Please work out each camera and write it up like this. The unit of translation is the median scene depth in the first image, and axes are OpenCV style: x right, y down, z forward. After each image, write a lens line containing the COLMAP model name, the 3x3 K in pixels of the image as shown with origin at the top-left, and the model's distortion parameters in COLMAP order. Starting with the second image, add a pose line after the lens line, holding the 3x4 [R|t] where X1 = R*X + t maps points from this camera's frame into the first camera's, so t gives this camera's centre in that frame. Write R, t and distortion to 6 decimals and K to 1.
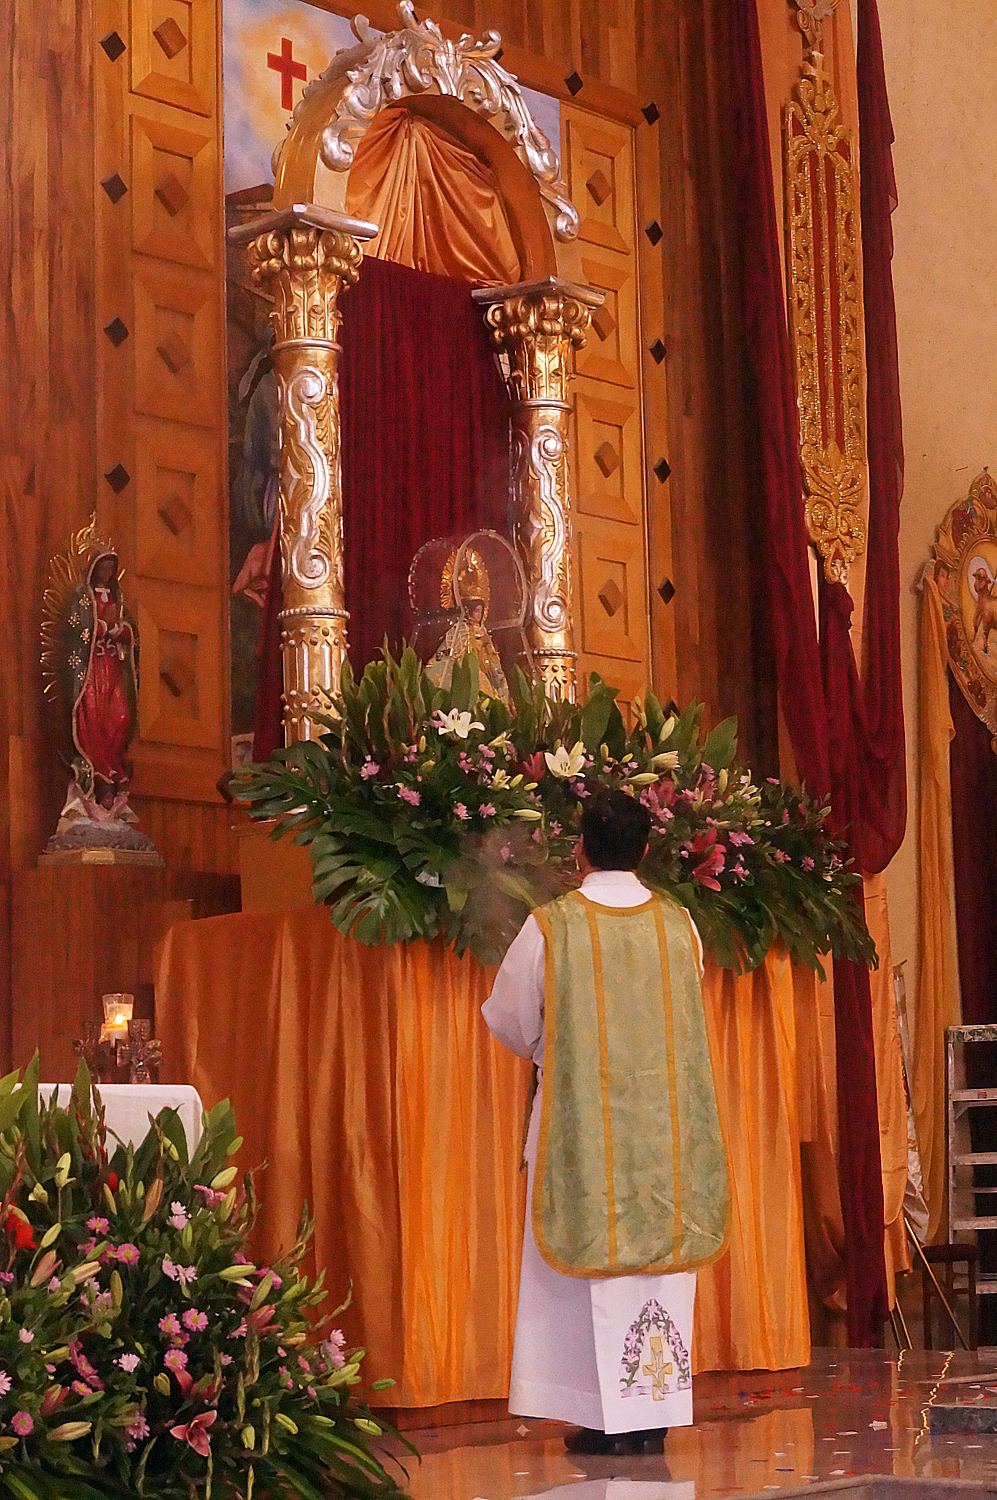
lens RADIAL K [[3053.7, 0, 498.5], [0, 3053.7, 750.0], [0, 0, 1]] dist [-0.005184, 0.198779]
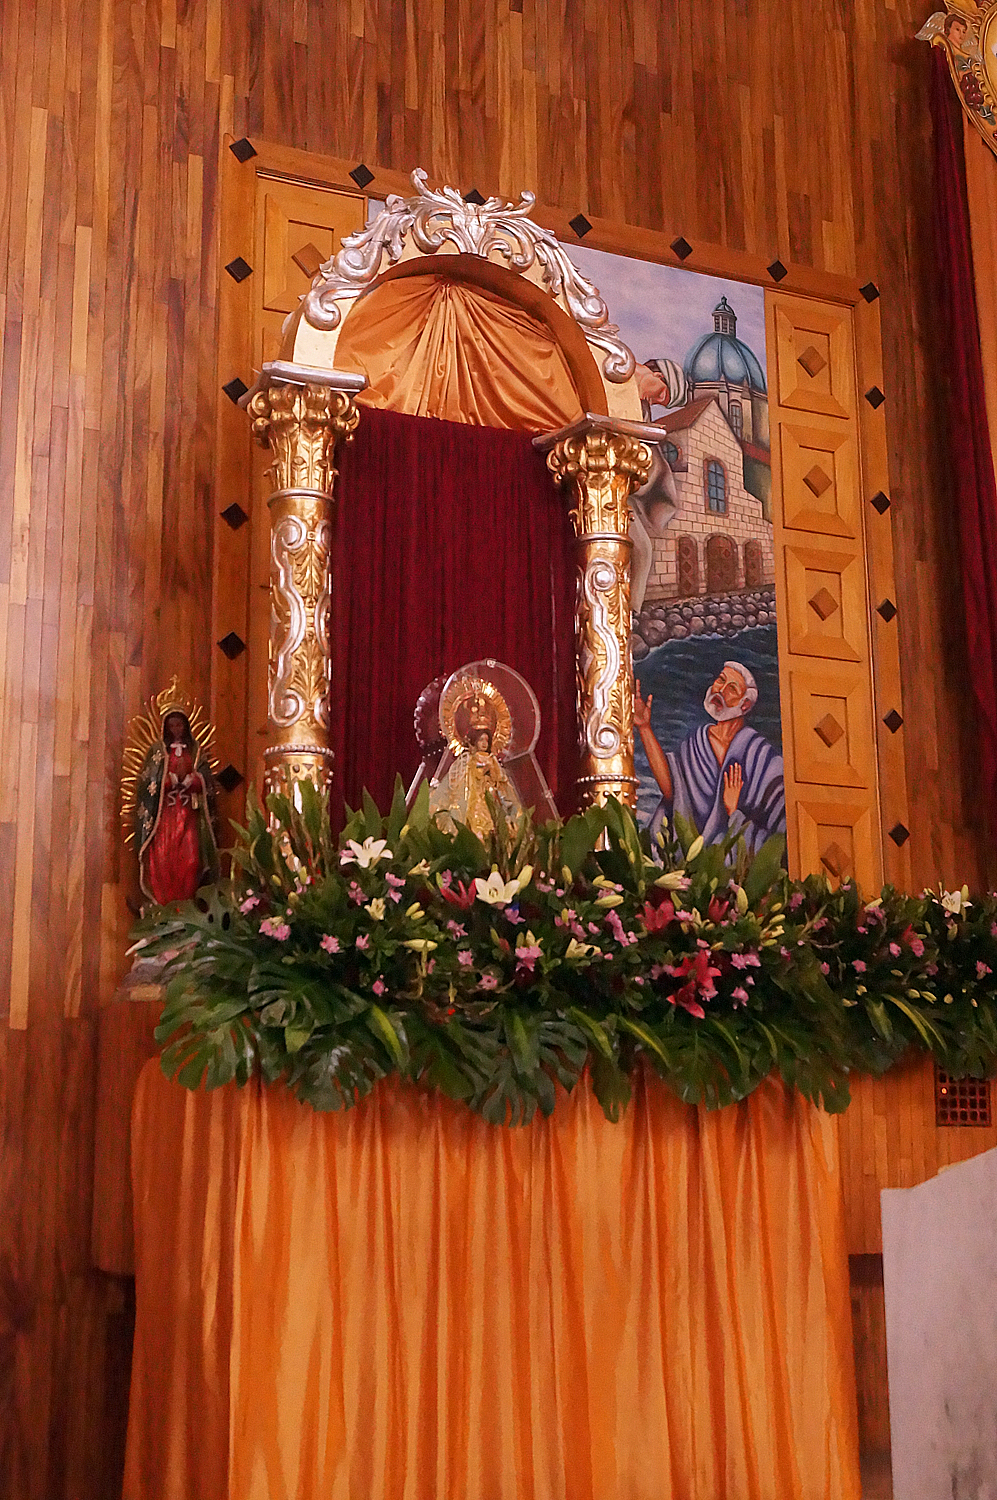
lens RADIAL K [[1962.7, 0, 498.5], [0, 1962.7, 750.0], [0, 0, 1]] dist [-0.027243, -0.042711]
pose [[0.921862, -0.066914, -0.381697, 0.233183], [0.039493, 0.996073, -0.079235, 0.008704], [0.385501, 0.057969, 0.920885, 0.386749]]
